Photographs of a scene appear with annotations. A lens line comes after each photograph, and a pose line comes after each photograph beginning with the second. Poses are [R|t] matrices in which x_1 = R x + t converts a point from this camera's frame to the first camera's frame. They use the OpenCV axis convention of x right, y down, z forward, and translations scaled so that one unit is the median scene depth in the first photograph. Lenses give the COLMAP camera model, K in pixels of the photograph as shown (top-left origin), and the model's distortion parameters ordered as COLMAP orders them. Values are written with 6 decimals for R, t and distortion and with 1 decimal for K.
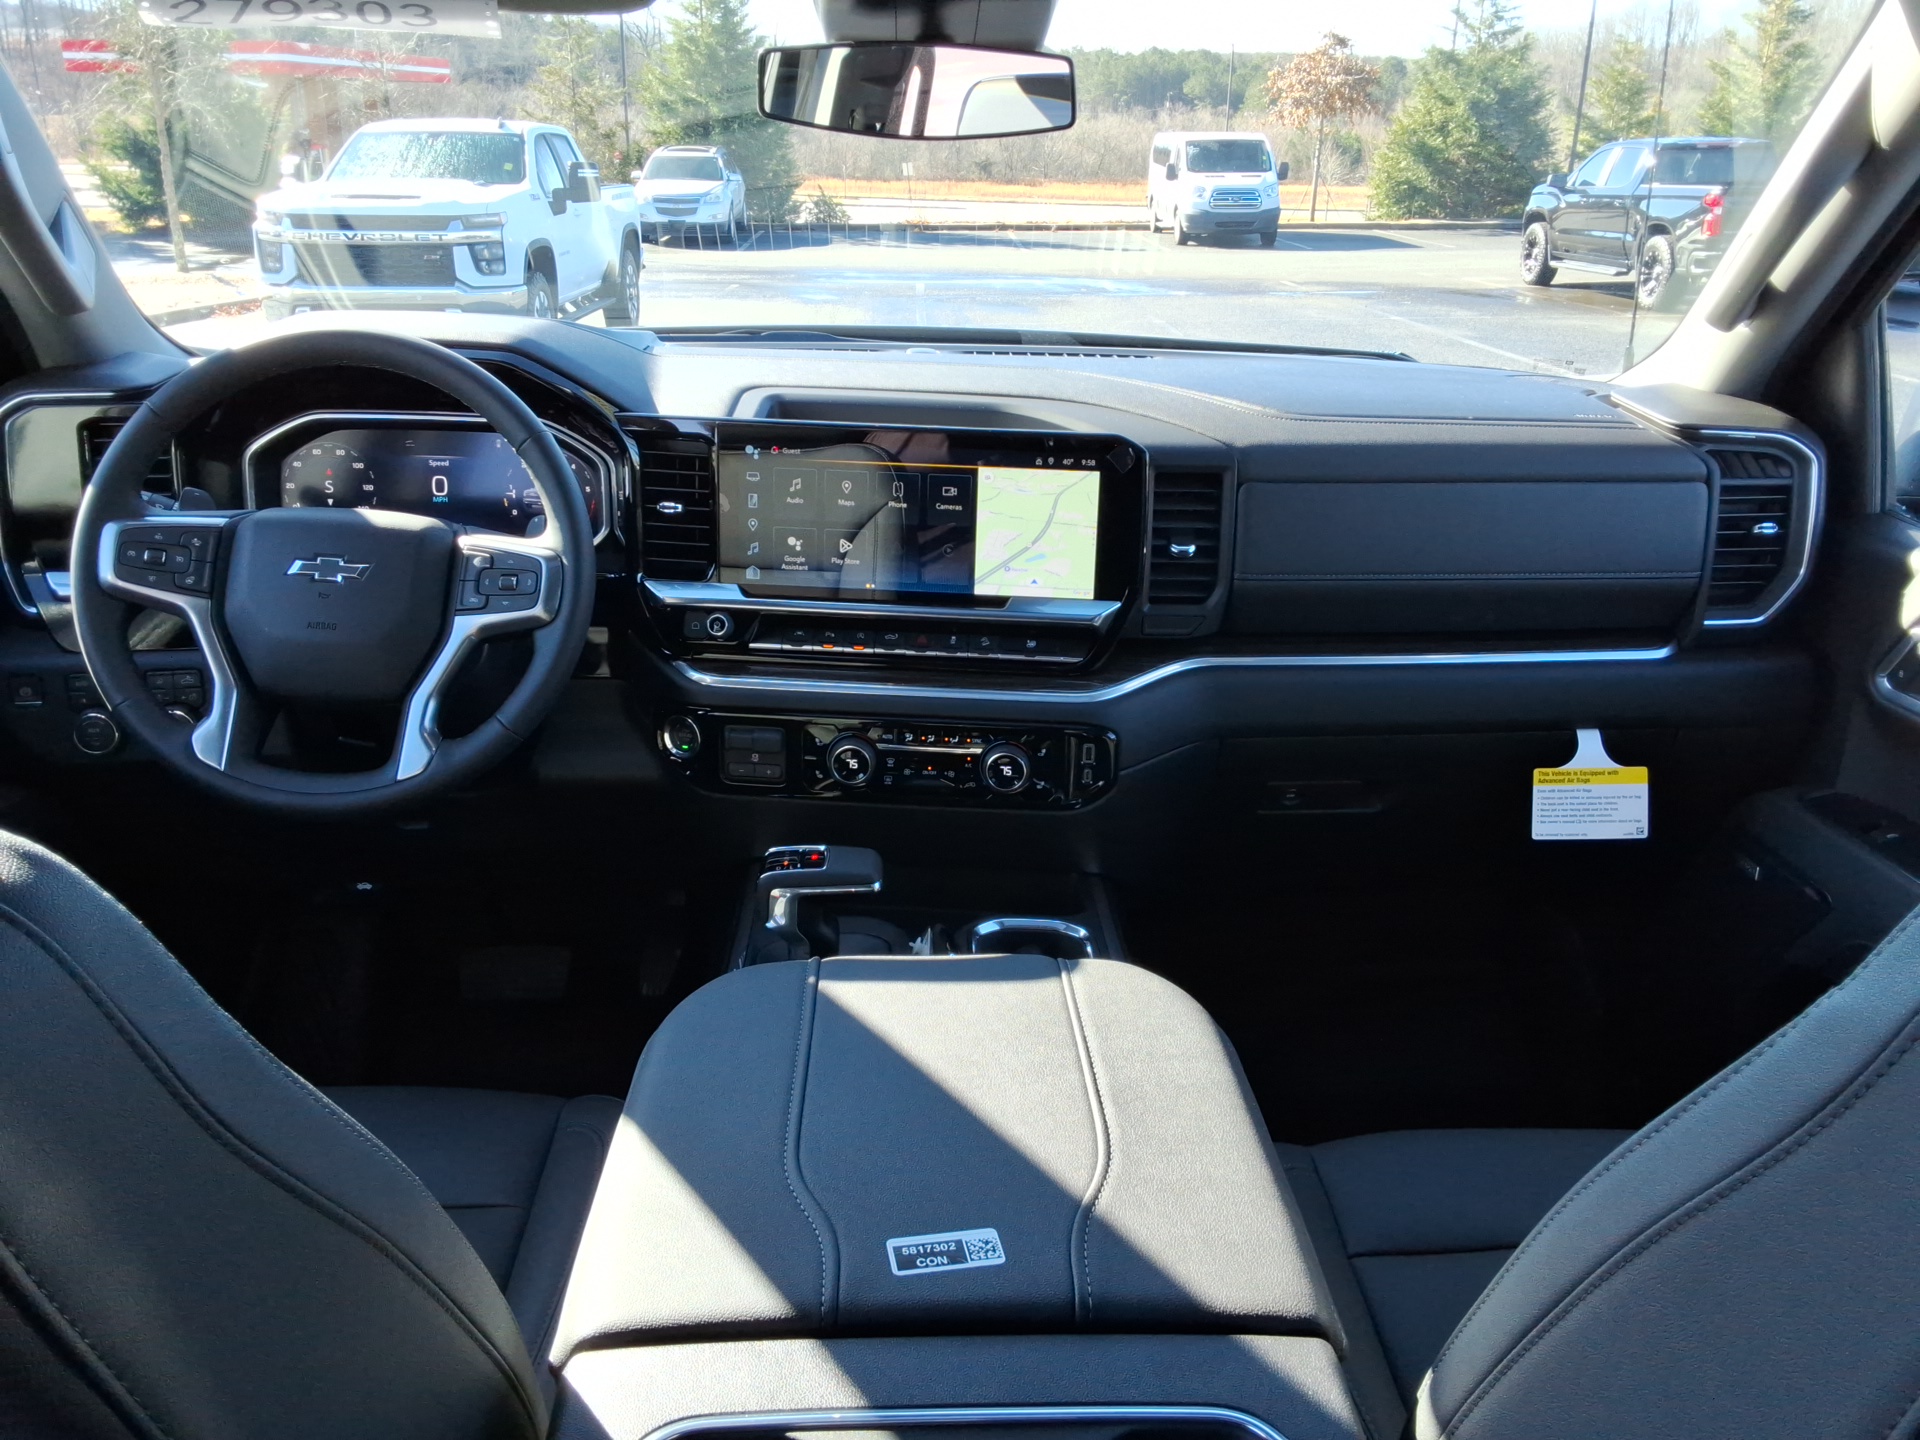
lens RADIAL K [[1530.5, 0, 978.2], [0, 1530.5, 696.5], [0, 0, 1]] dist [0.103285, -0.155779]
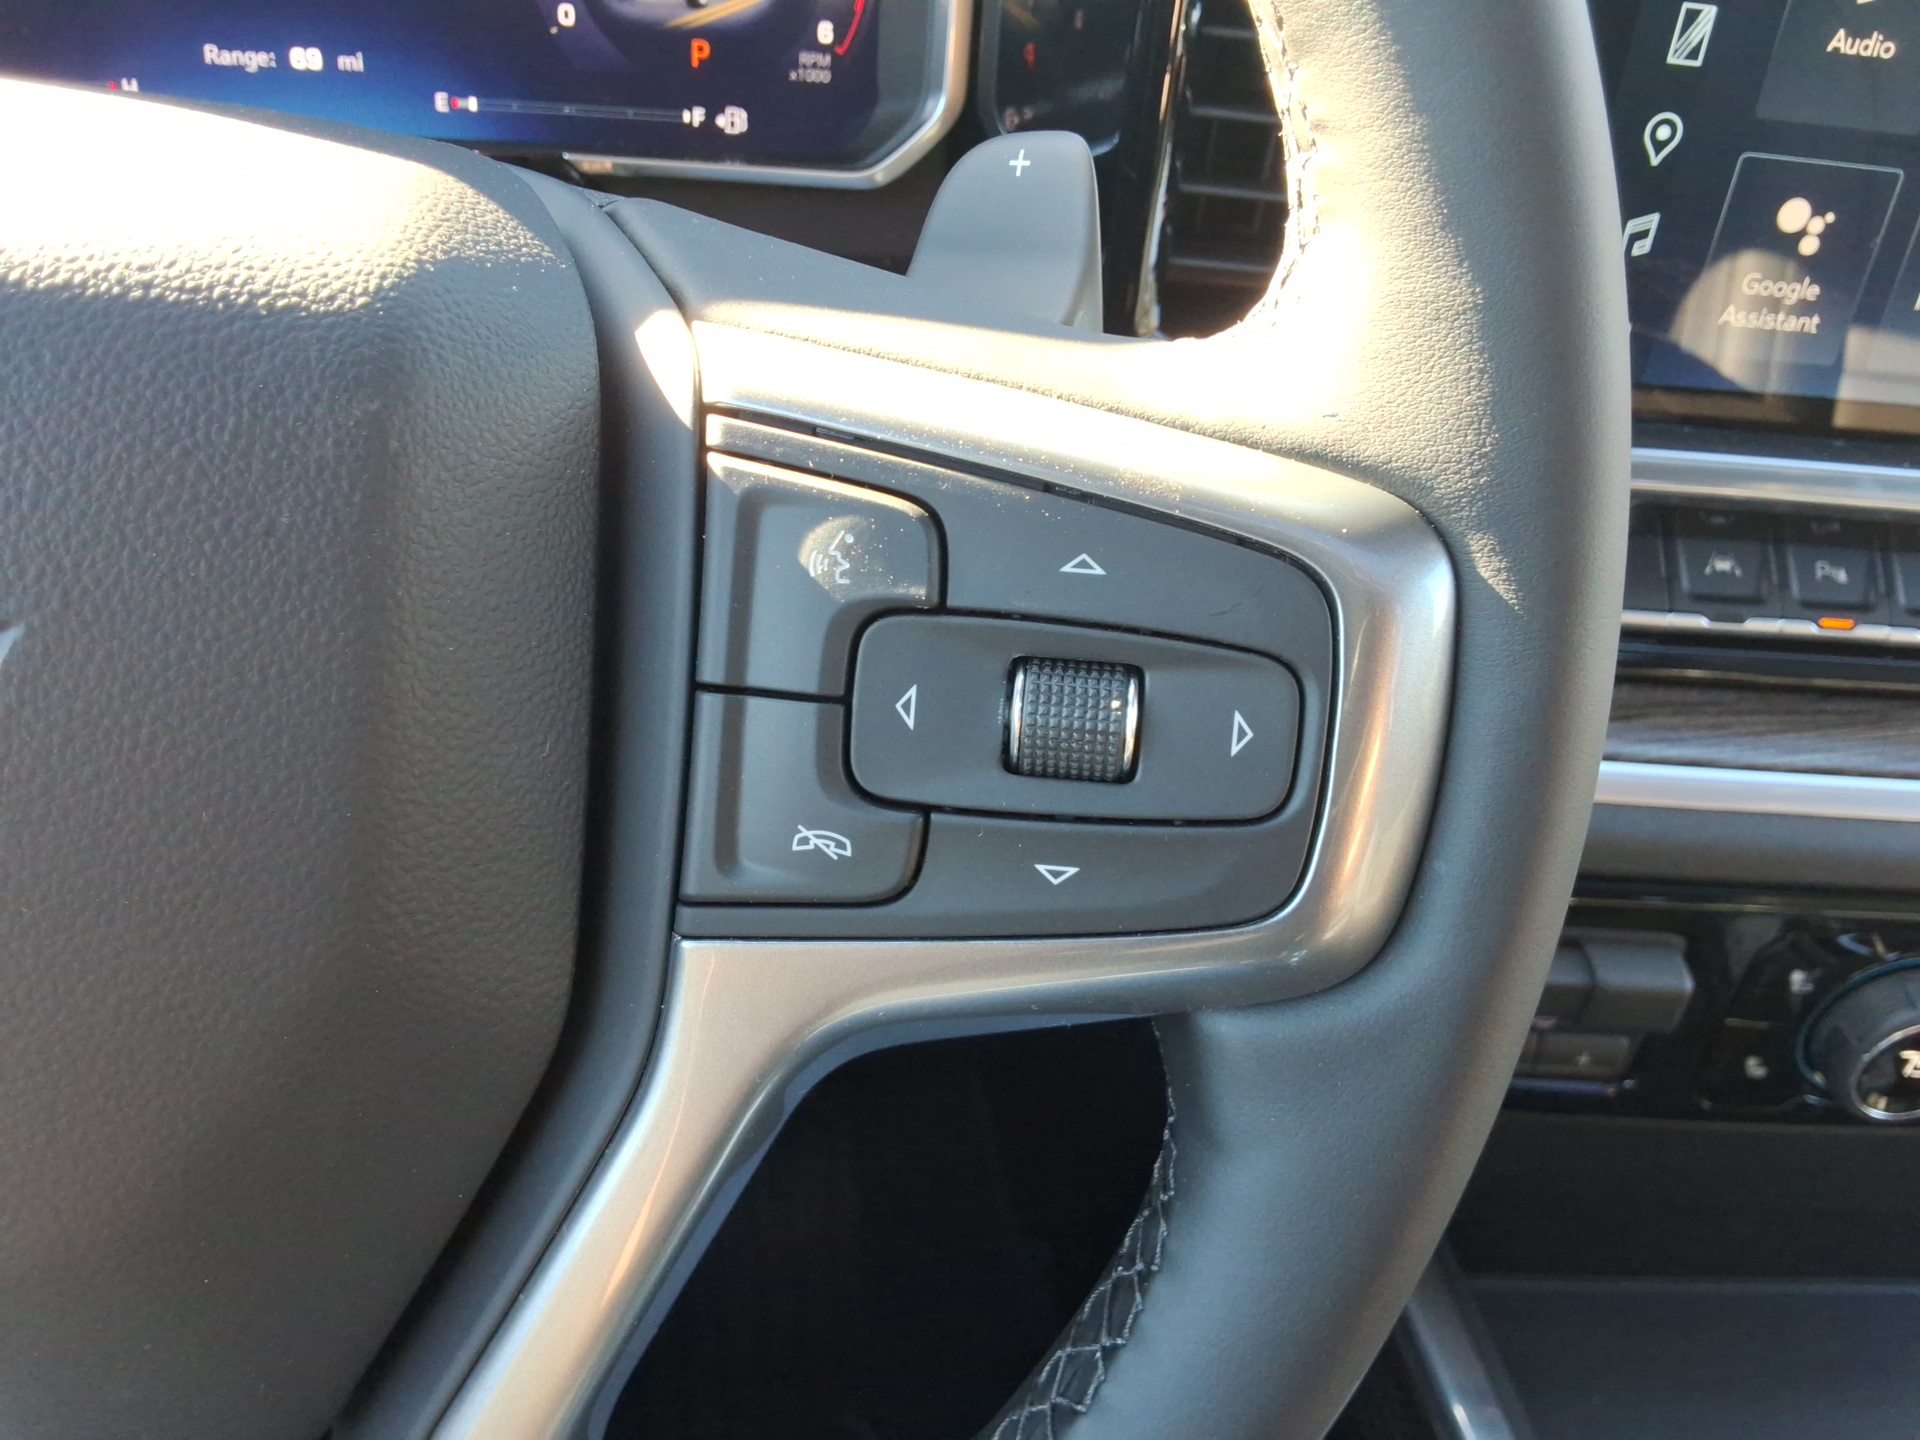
lens RADIAL K [[1530.5, 0, 974.4], [0, 1530.5, 723.1], [0, 0, 1]] dist [0.103285, -0.155779]
pose [[0.990746, -0.011311, 0.135254, -0.327989], [-0.034386, 0.943092, 0.330748, -0.117230], [-0.131298, -0.332339, 0.933976, 0.863102]]
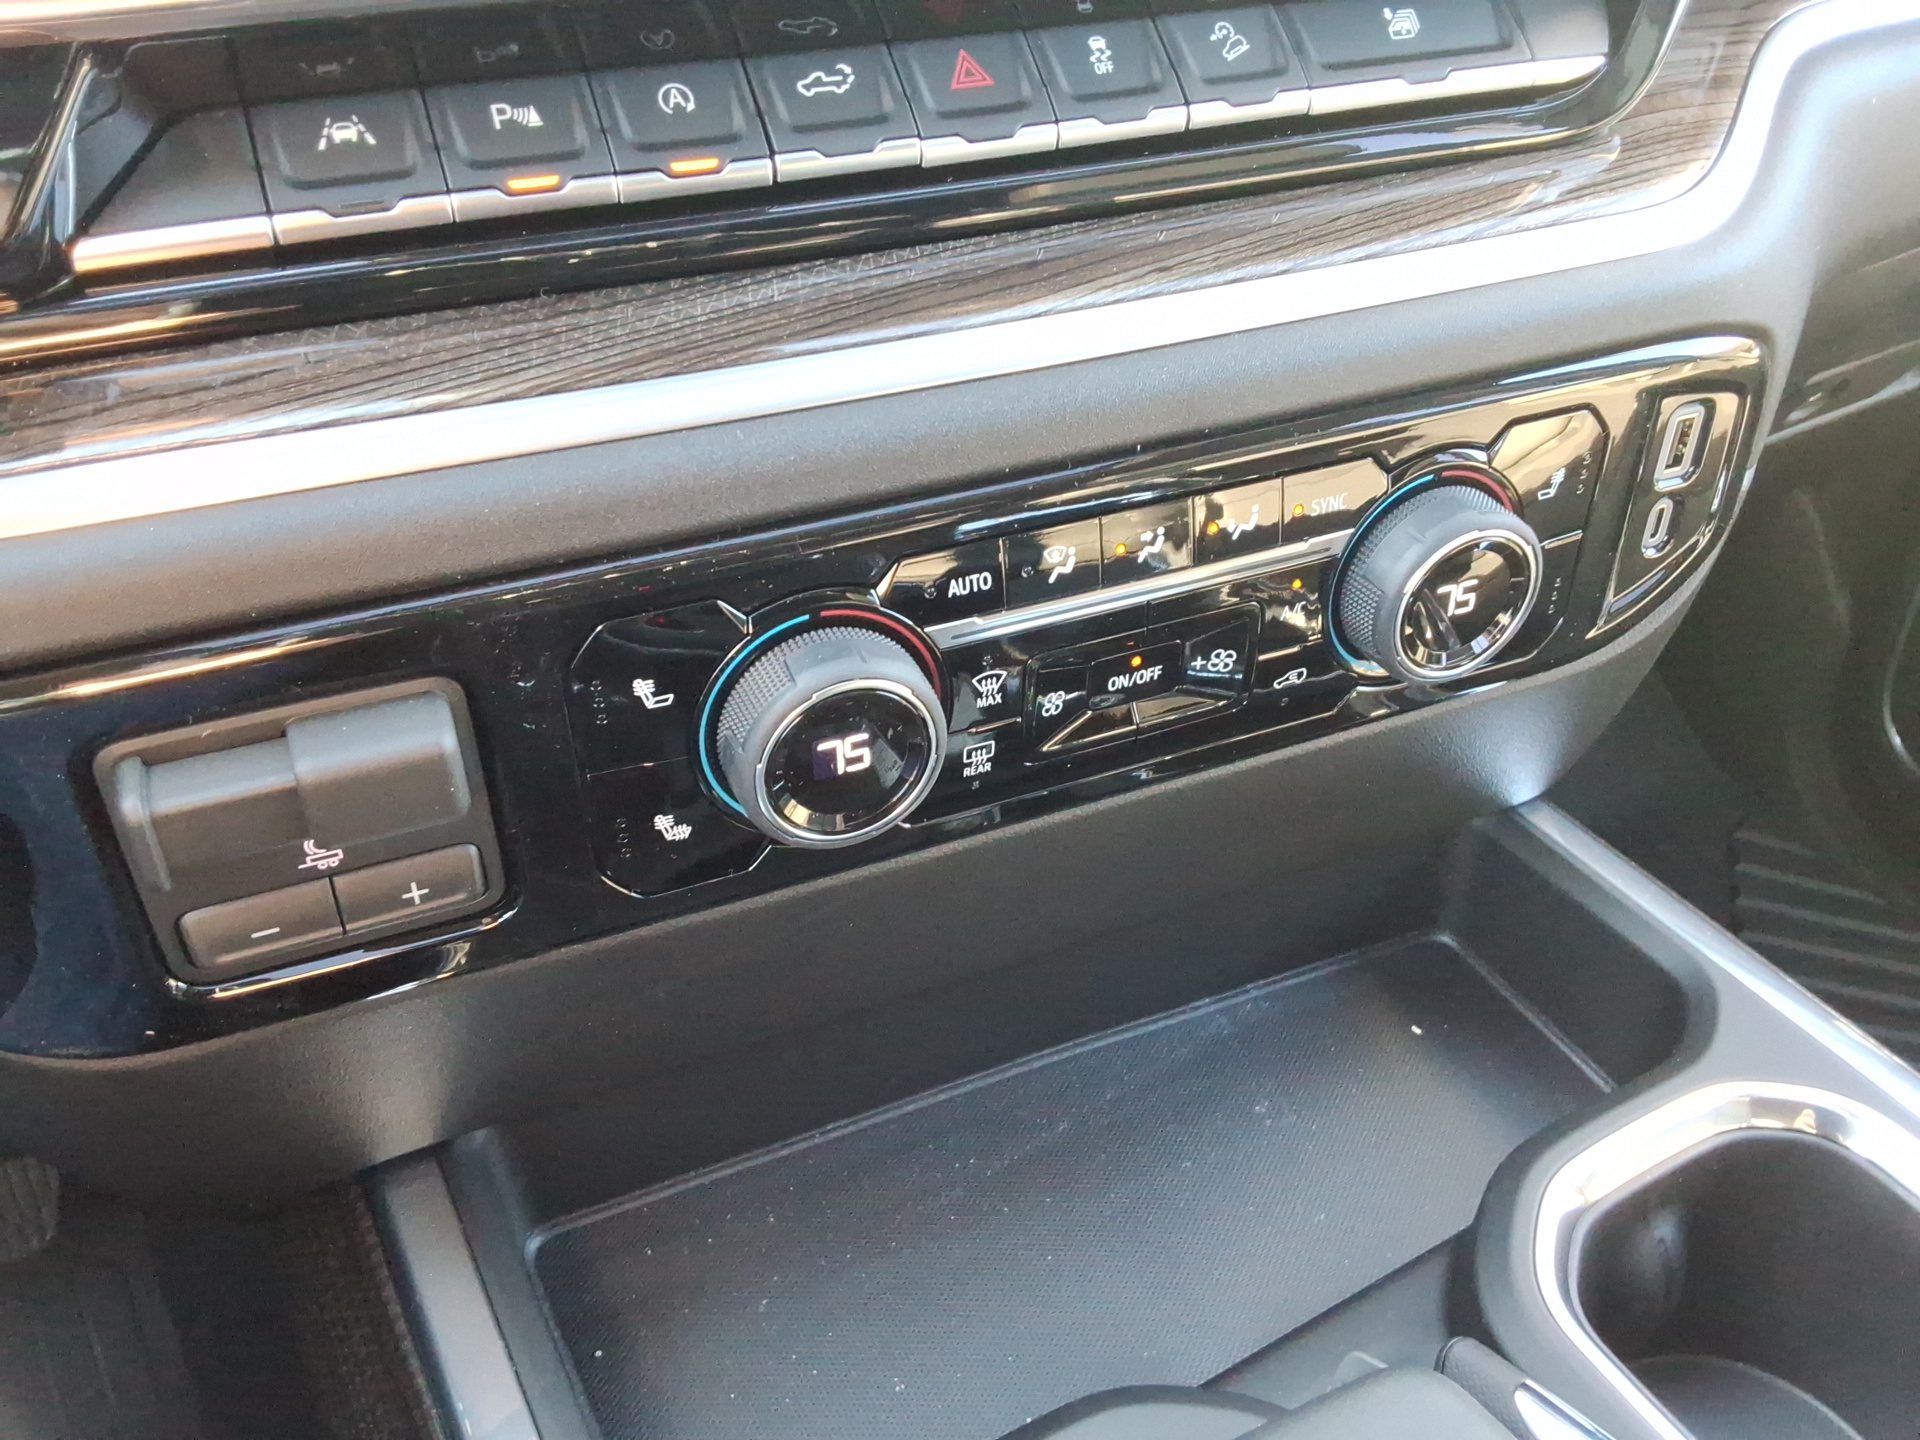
lens RADIAL K [[1530.5, 0, 964.6], [0, 1530.5, 719.9], [0, 0, 1]] dist [0.103285, -0.155779]
pose [[0.894239, -0.290231, 0.340738, -0.155459], [0.160513, 0.918581, 0.361170, -0.038340], [-0.417819, -0.268280, 0.868017, 0.906250]]
